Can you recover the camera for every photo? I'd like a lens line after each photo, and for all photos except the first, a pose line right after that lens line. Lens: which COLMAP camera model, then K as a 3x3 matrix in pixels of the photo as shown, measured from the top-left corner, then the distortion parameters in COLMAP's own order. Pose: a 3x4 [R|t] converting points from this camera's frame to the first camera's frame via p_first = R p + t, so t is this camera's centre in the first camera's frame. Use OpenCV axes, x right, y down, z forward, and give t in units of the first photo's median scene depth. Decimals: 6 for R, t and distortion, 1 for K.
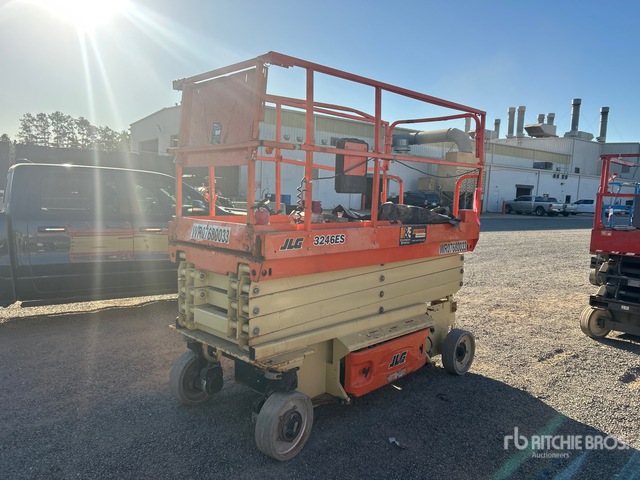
lens RADIAL K [[485.6, 0, 321.9], [0, 485.6, 235.6], [0, 0, 1]] dist [0.115700, -0.001146]
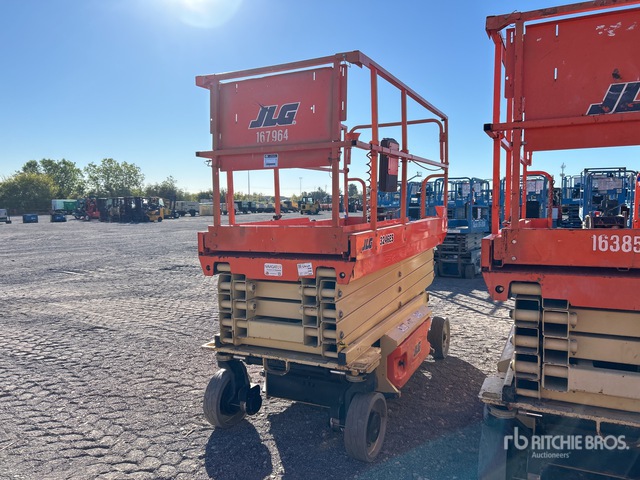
lens RADIAL K [[485.6, 0, 317.7], [0, 485.6, 242.2], [0, 0, 1]] dist [0.115700, -0.001146]
pose [[0.943547, -0.069472, 0.323871, -0.425255], [0.070107, 0.997492, 0.009722, -0.003475], [-0.323734, 0.013532, 0.946051, 0.077458]]
